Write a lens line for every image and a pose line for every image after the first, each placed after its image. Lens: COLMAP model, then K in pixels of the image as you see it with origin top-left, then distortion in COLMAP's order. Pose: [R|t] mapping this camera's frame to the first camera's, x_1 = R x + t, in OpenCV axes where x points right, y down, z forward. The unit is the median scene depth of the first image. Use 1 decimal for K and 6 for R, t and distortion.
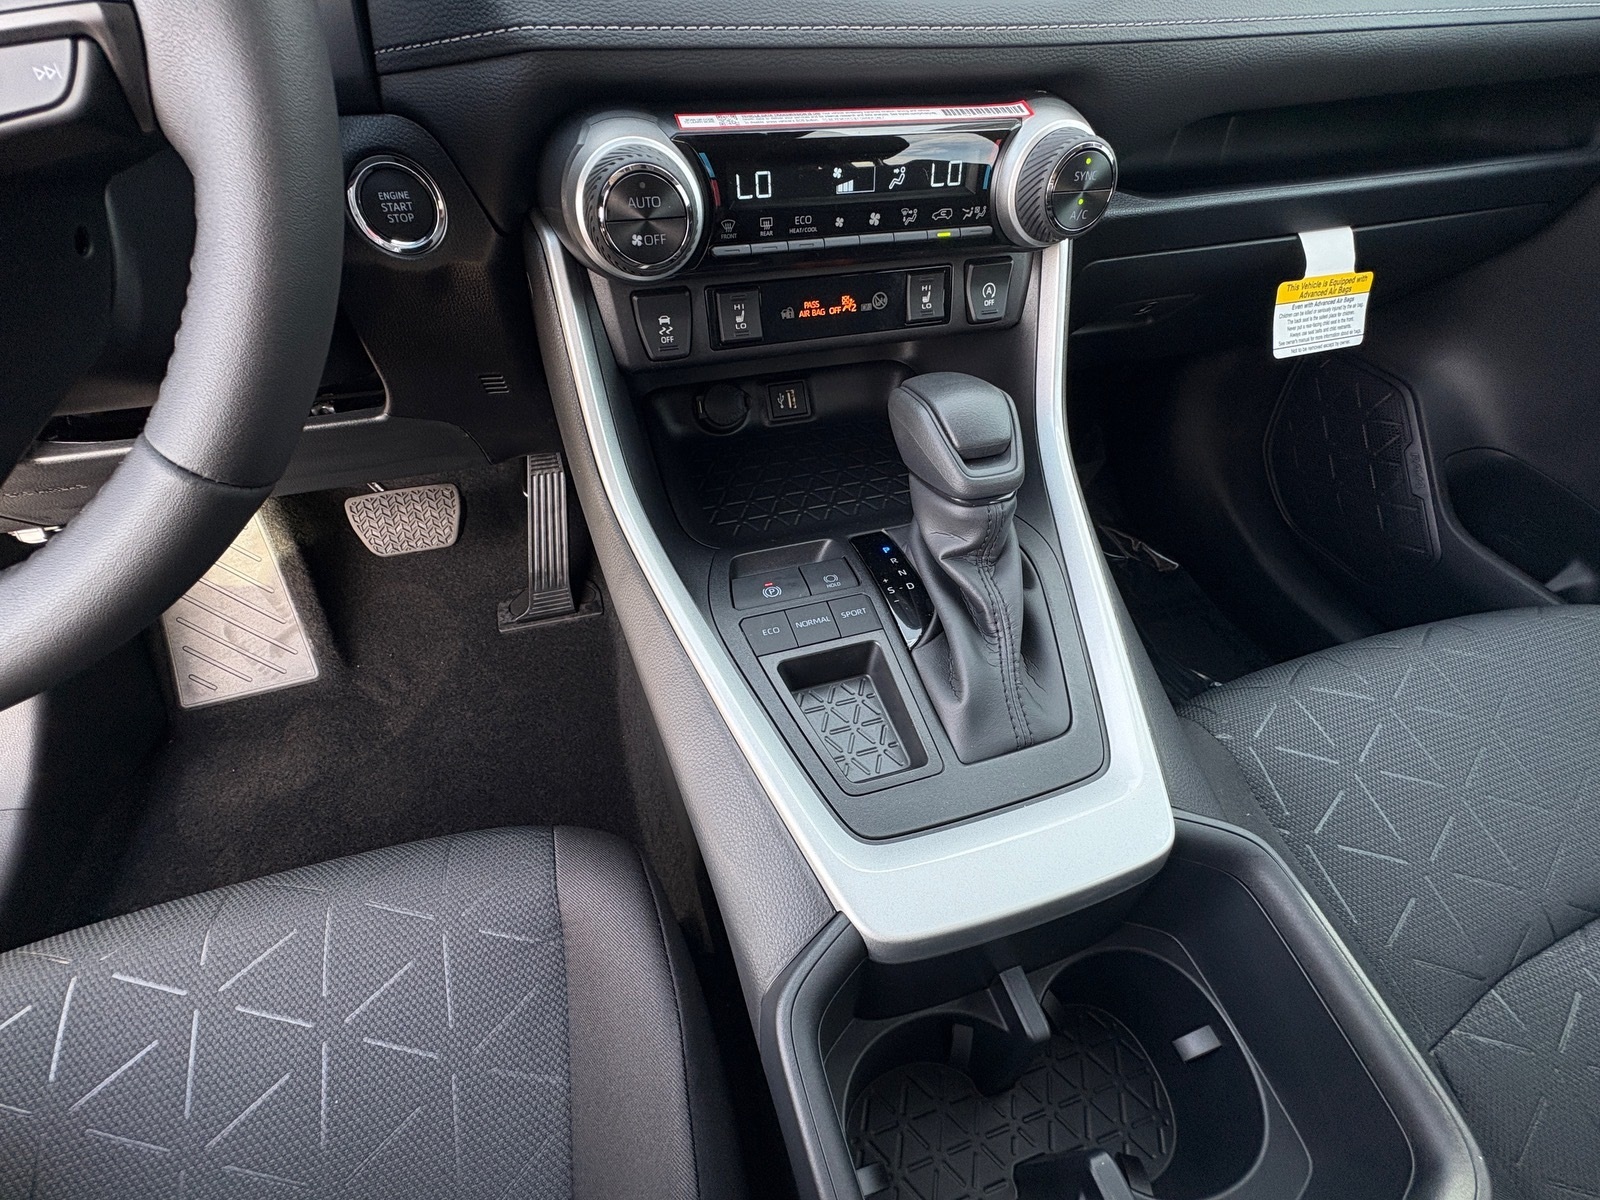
lens RADIAL K [[702.4, 0, 796.5], [0, 702.4, 595.9], [0, 0, 1]] dist [-0.006503, -0.000412]
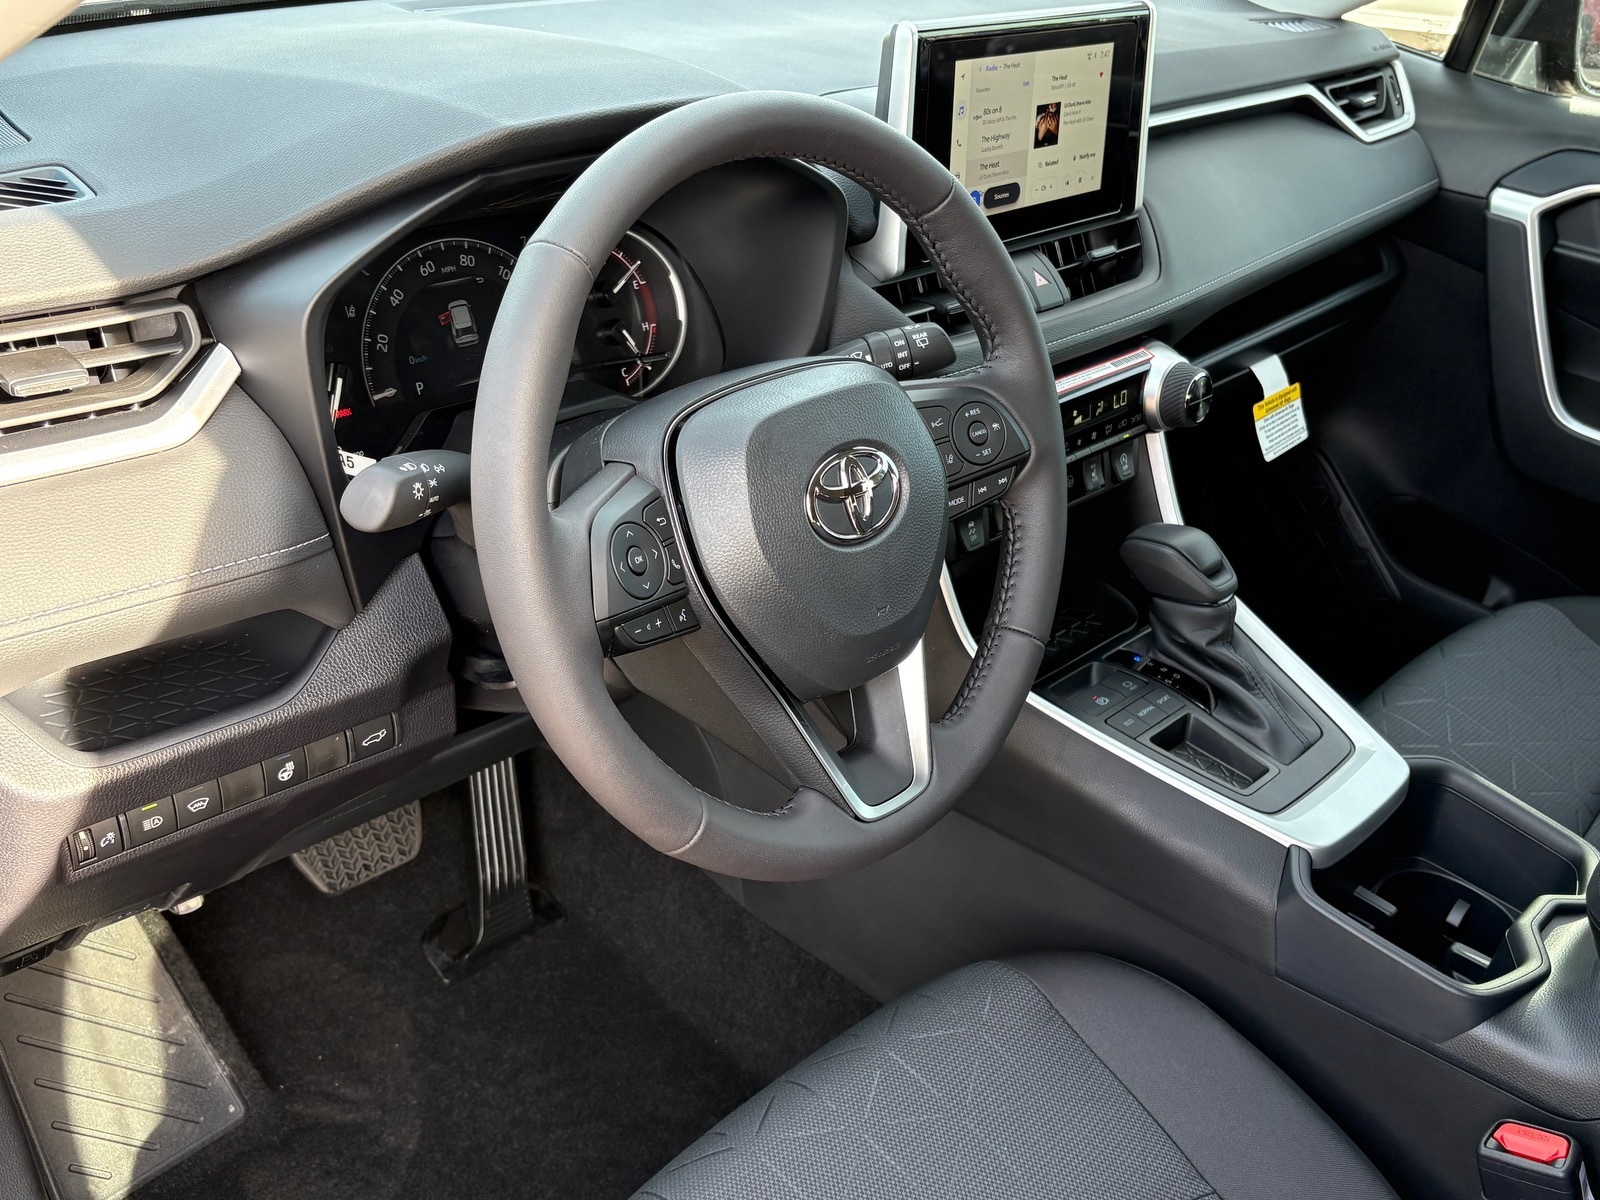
lens RADIAL K [[1540.8, 0, 800.0], [0, 1540.8, 598.0], [0, 0, 1]] dist [0.002654, 0.000000]
pose [[0.877086, -0.194346, 0.439260, -1.681057], [0.290564, 0.942867, -0.163017, 0.108421], [-0.382482, 0.270613, 0.883446, -1.328893]]
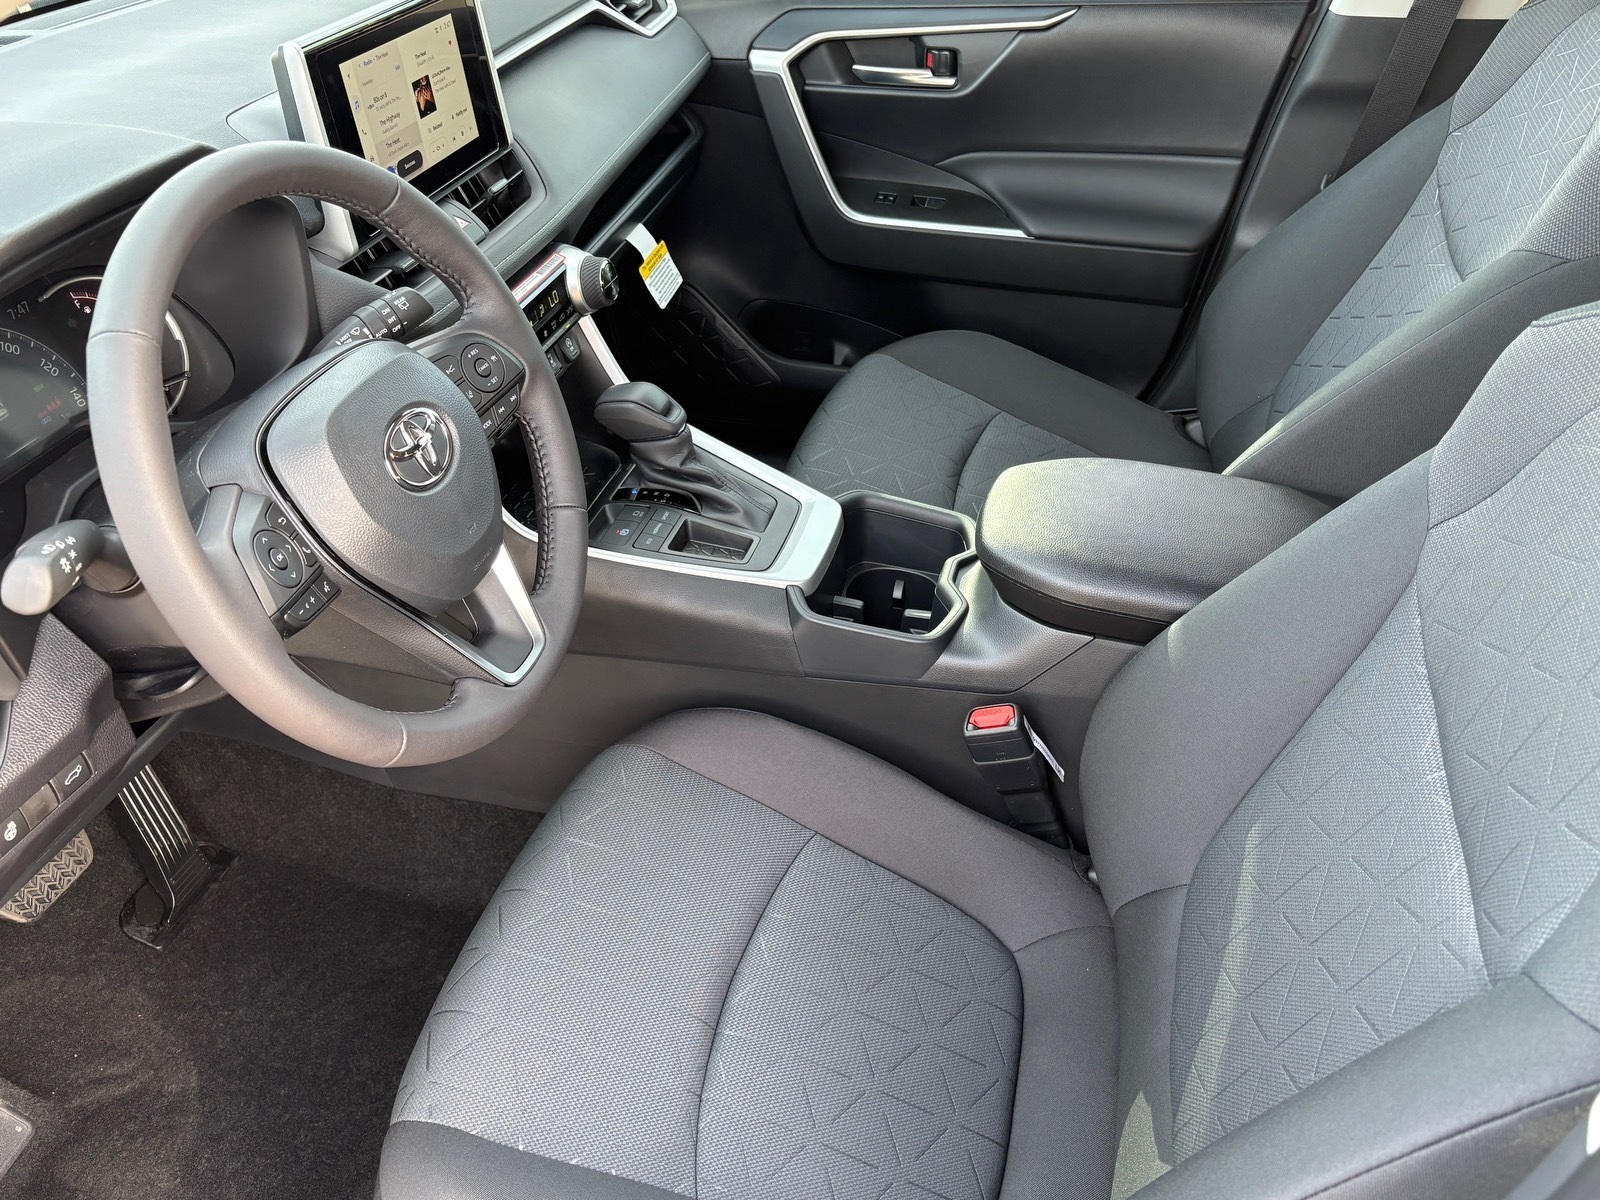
lens RADIAL K [[1309.9, 0, 796.2], [0, 1309.9, 605.5], [0, 0, 1]] dist [0.009628, -0.014412]
pose [[0.540506, -0.516926, 0.663807, -1.931101], [0.600843, 0.789449, 0.125530, -0.013386], [-0.588932, 0.330994, 0.737294, -1.488149]]
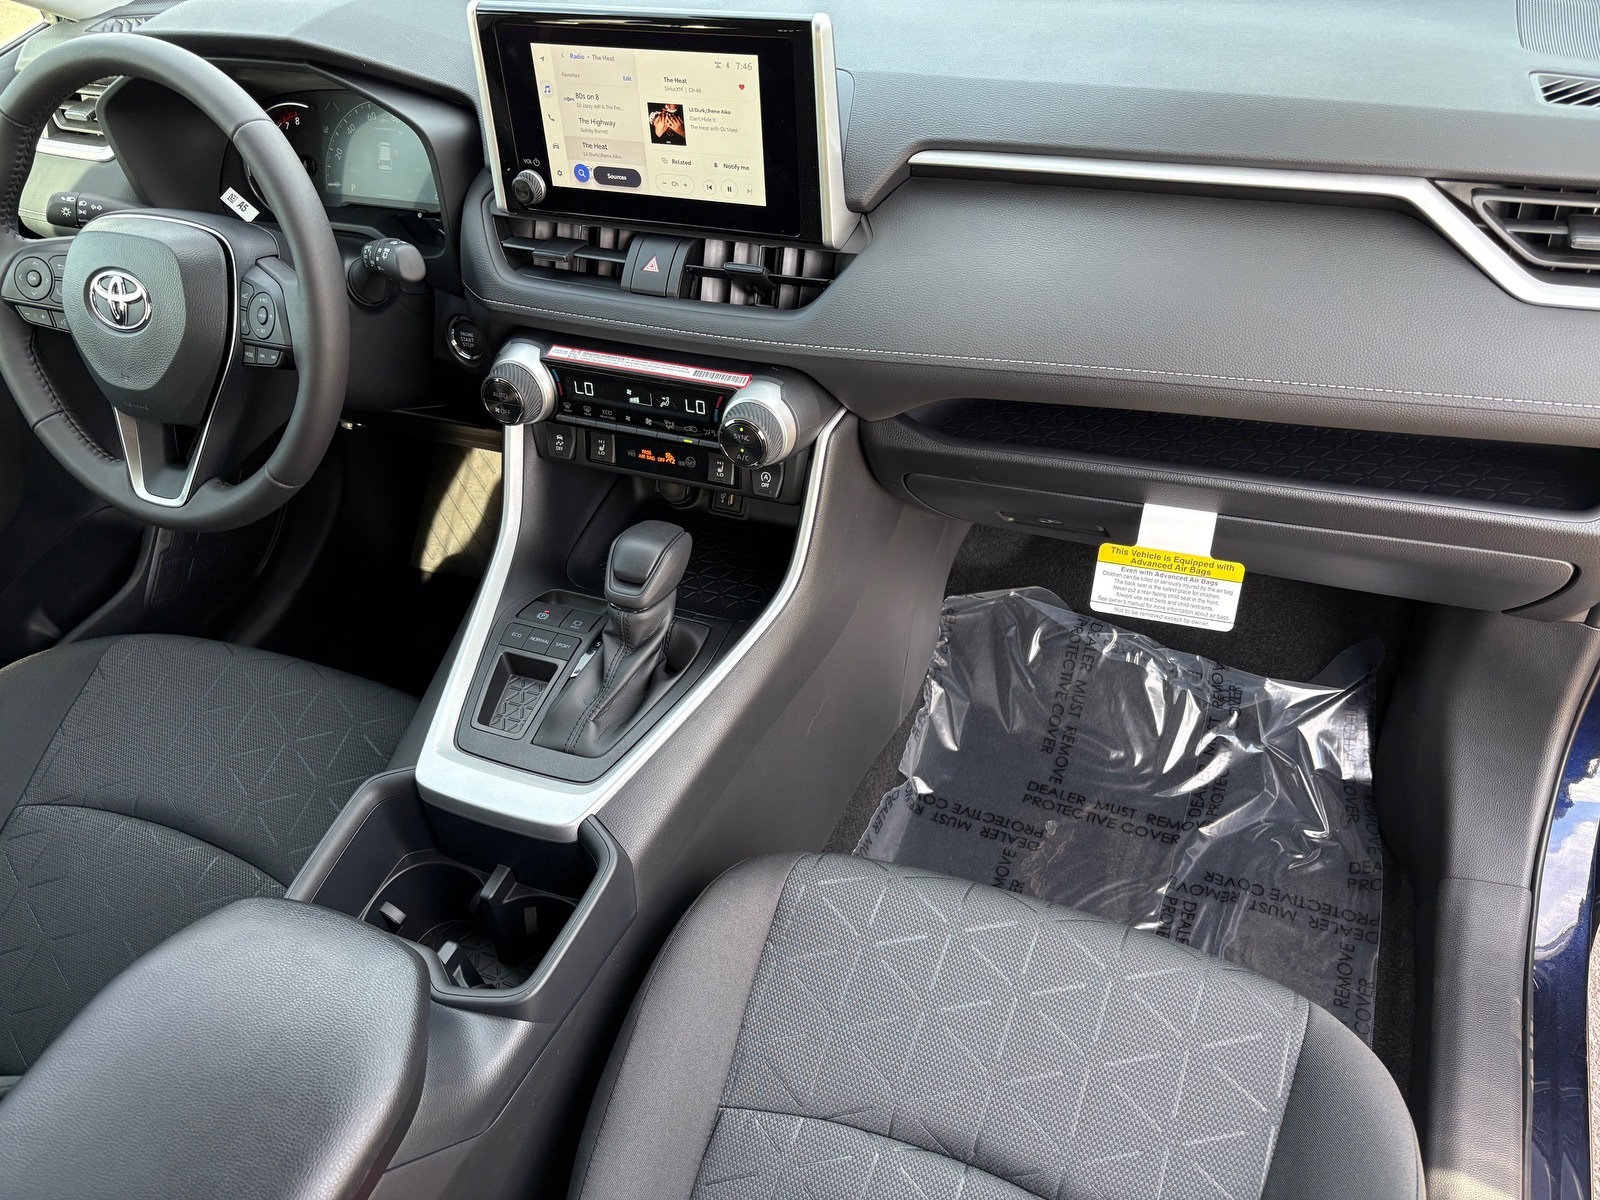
lens RADIAL K [[1226.7, 0, 804.2], [0, 1226.7, 607.3], [0, 0, 1]] dist [0.021533, -0.001885]
pose [[0.756491, 0.362574, -0.544299, 1.821766], [-0.375451, 0.922215, 0.092496, -0.479504], [0.535497, 0.134385, 0.833777, -0.956701]]
